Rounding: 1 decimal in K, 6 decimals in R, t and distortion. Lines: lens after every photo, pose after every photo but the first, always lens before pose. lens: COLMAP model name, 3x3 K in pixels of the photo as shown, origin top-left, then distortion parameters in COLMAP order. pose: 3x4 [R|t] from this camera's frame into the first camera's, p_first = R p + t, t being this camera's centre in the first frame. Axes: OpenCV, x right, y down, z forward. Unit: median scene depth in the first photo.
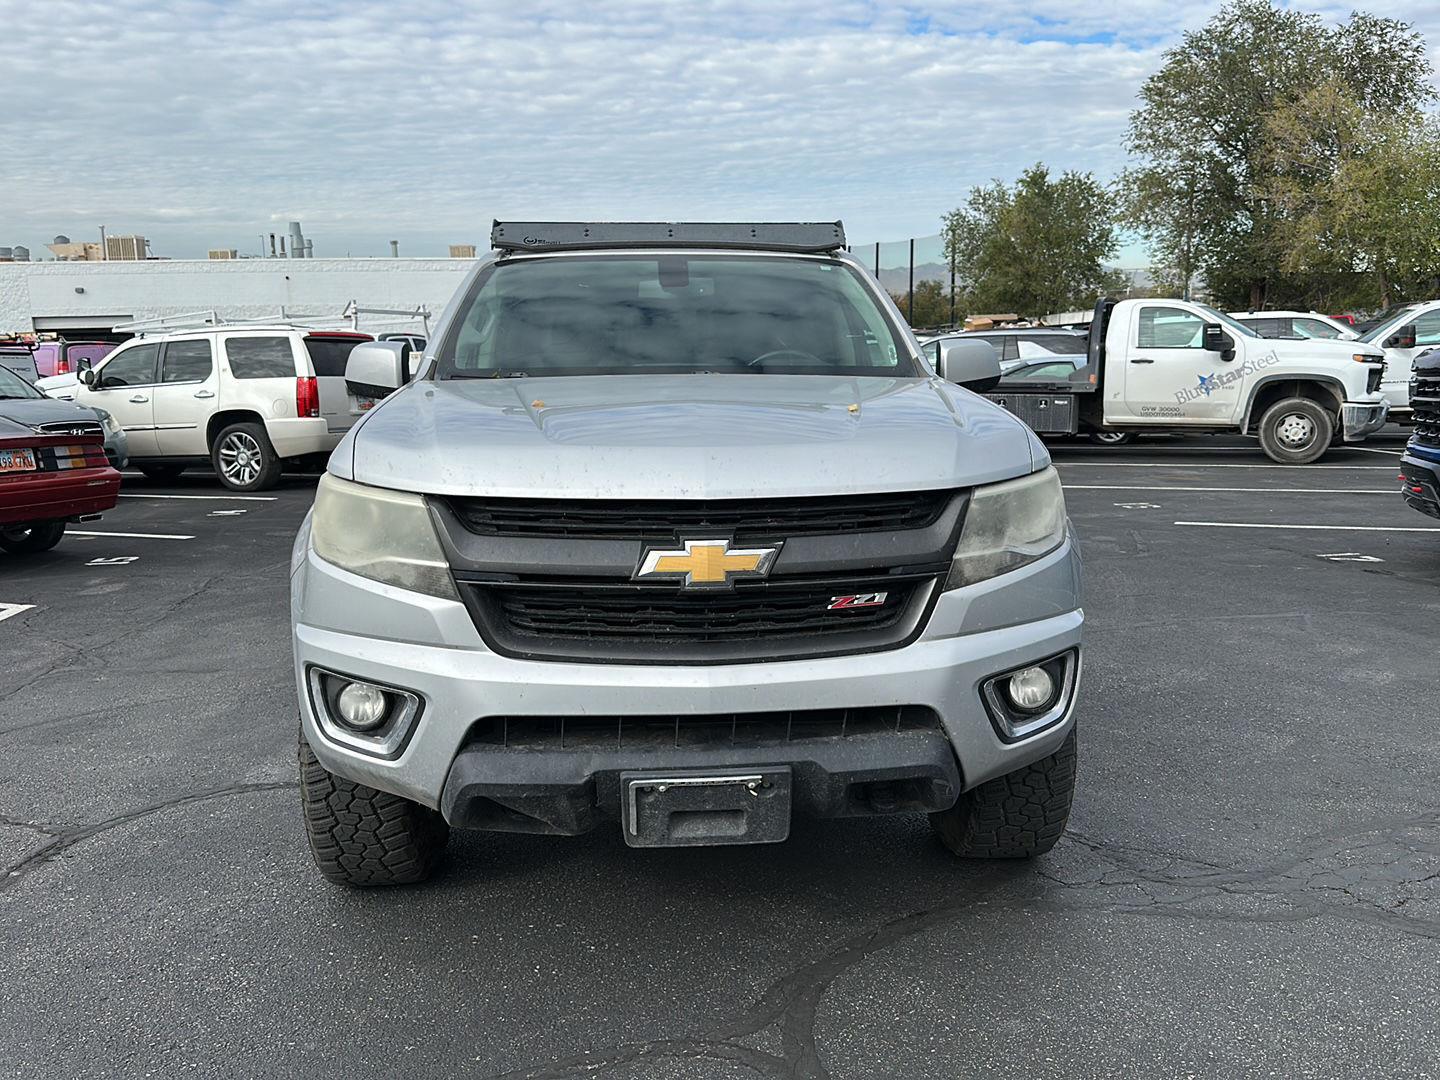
lens RADIAL K [[1308.4, 0, 716.0], [0, 1308.4, 555.6], [0, 0, 1]] dist [0.015430, 0.000000]
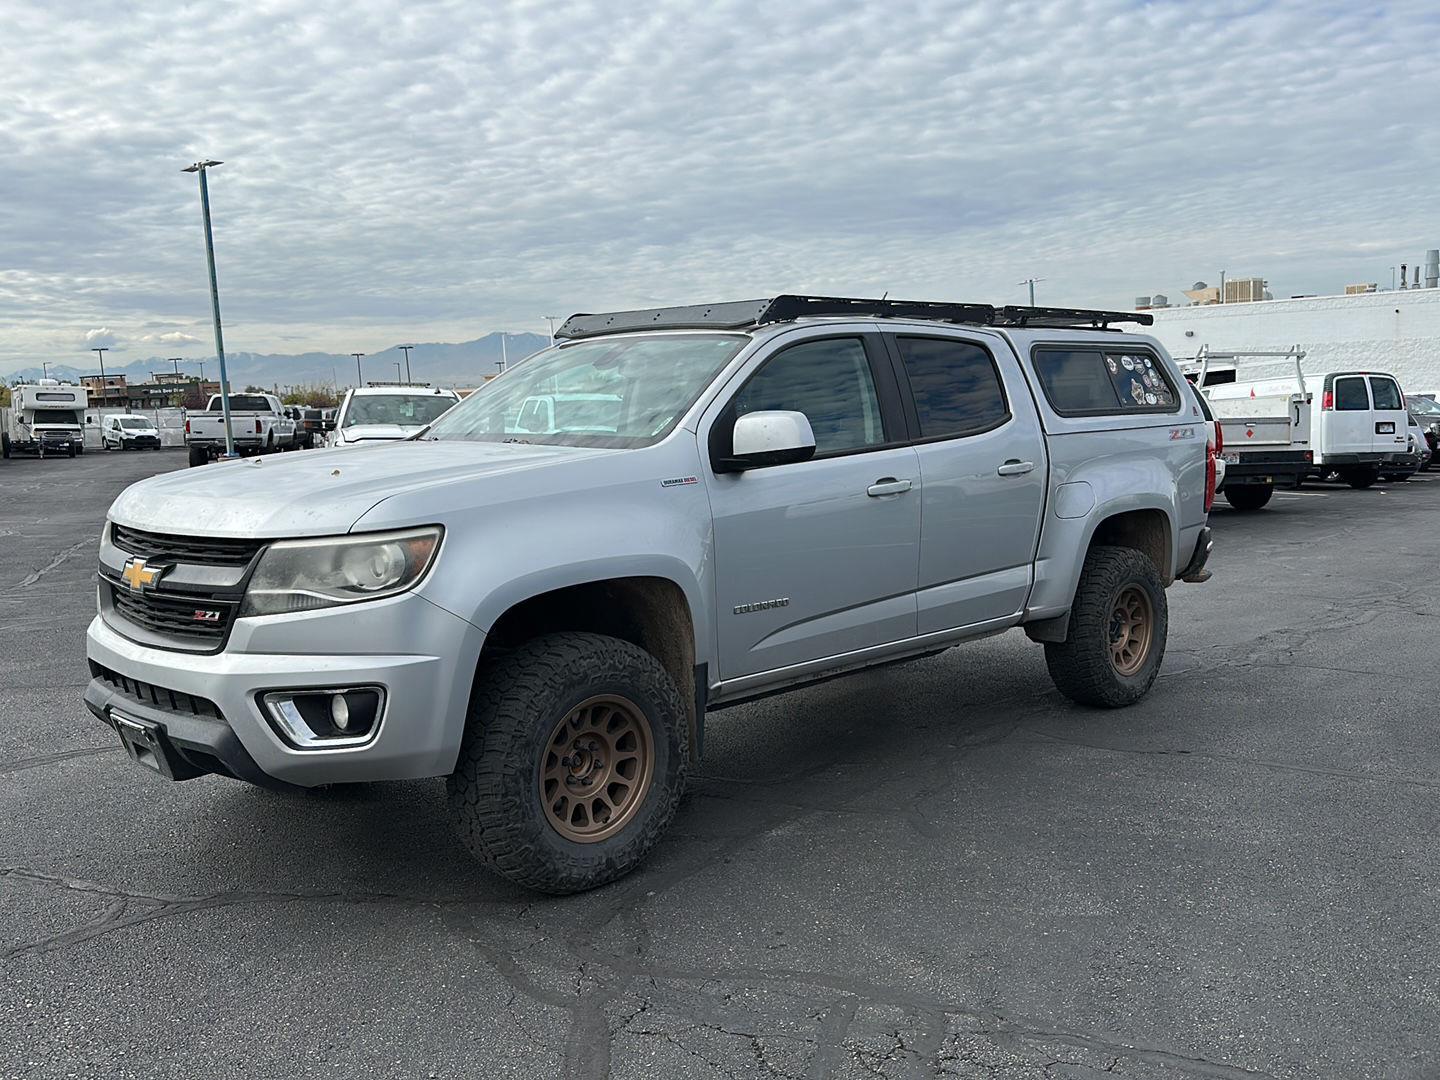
lens RADIAL K [[1308.4, 0, 713.0], [0, 1308.4, 541.9], [0, 0, 1]] dist [0.015430, 0.000000]
pose [[0.664045, 0.077416, -0.743674, 0.865819], [-0.105381, 0.994387, 0.009417, -0.065164], [0.740229, 0.072116, 0.668476, 0.279185]]
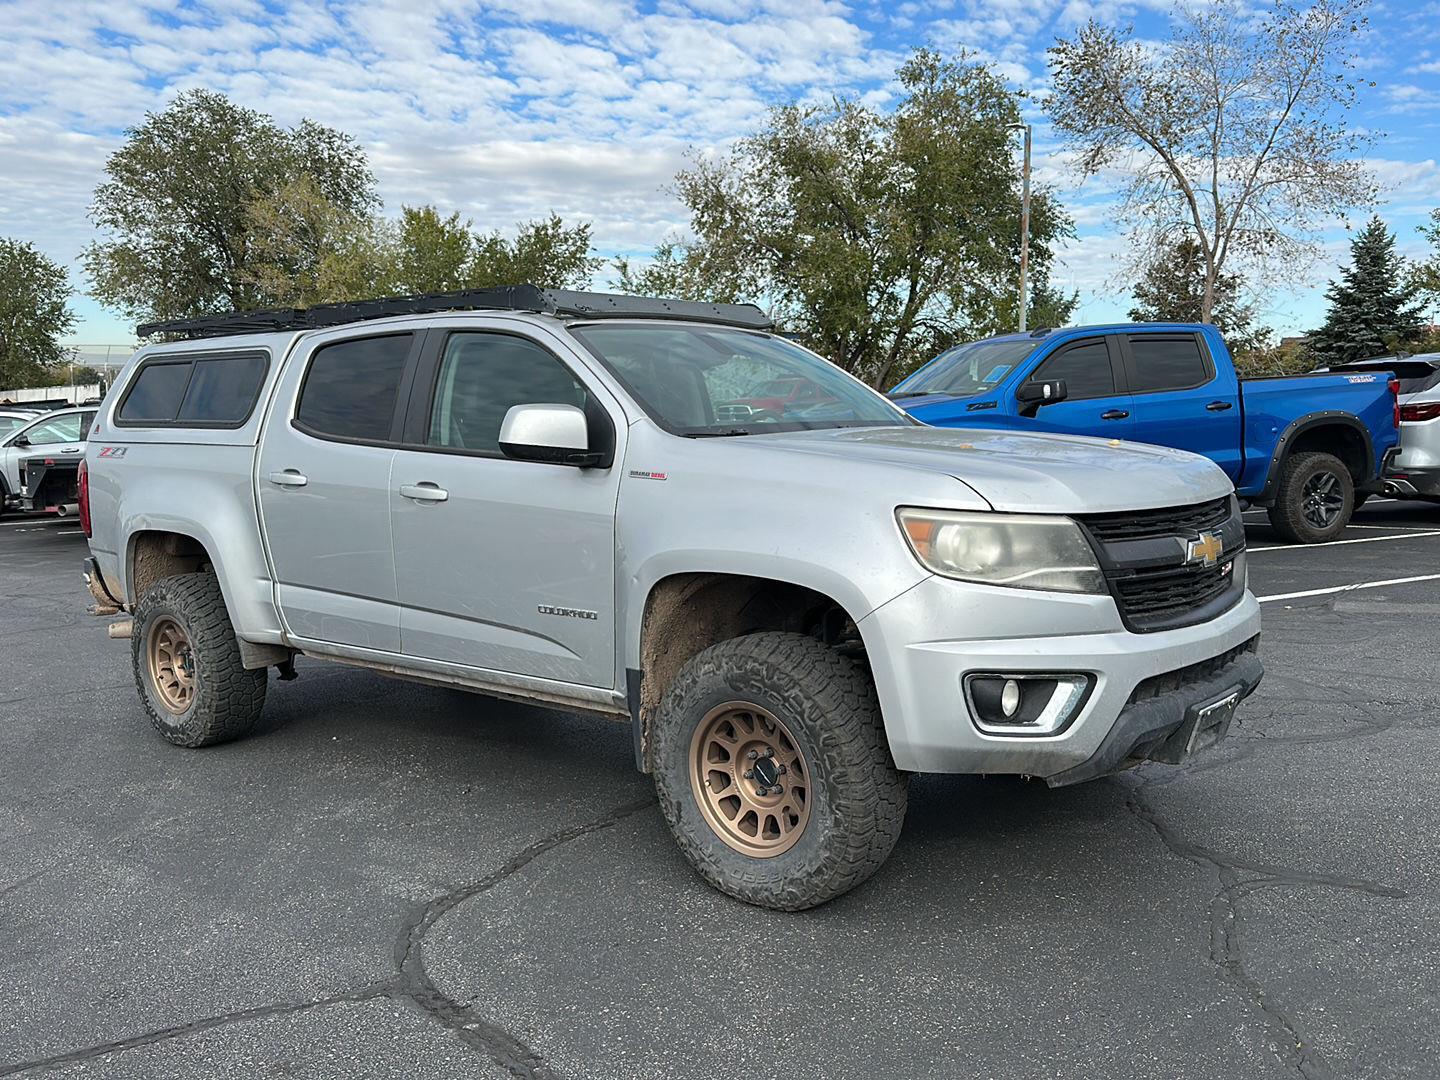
lens RADIAL K [[1308.4, 0, 719.7], [0, 1308.4, 545.0], [0, 0, 1]] dist [0.015430, 0.000000]
pose [[0.703234, -0.077111, 0.706764, -0.794127], [0.124195, 0.992139, -0.015328, -0.023966], [-0.700027, 0.098556, 0.707283, 0.204690]]
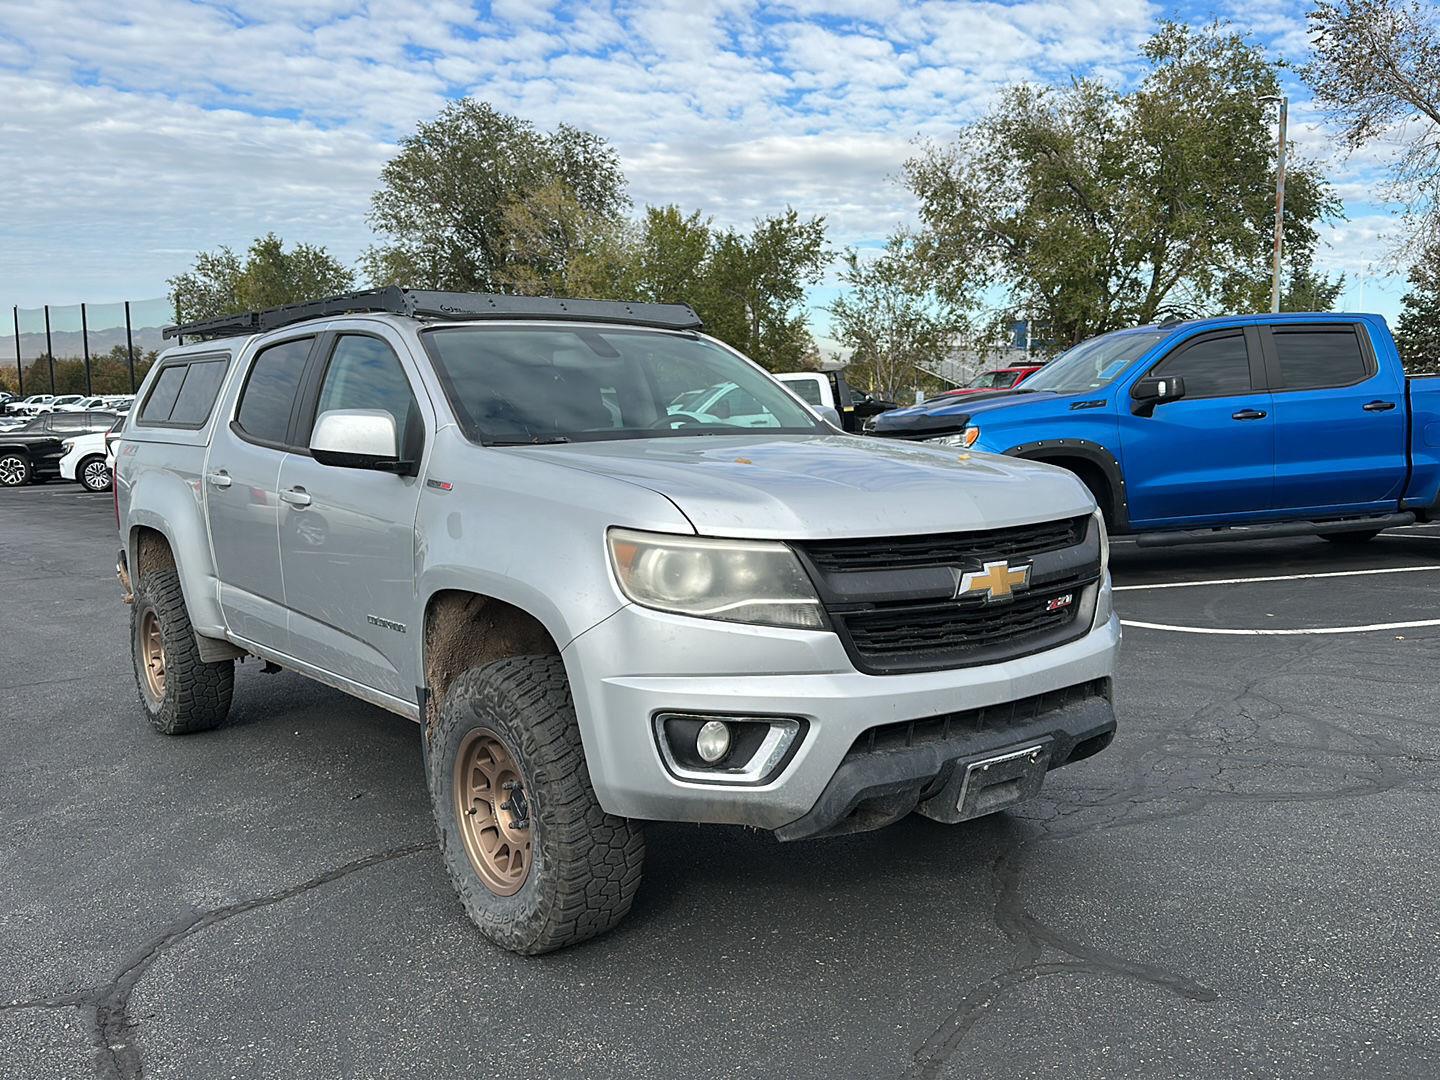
lens RADIAL K [[1308.4, 0, 722.8], [0, 1308.4, 550.4], [0, 0, 1]] dist [0.015430, 0.000000]
pose [[0.832074, -0.064866, 0.550858, -0.519741], [0.095959, 0.994998, -0.027781, -0.007348], [-0.546300, 0.075975, 0.834136, 0.056875]]
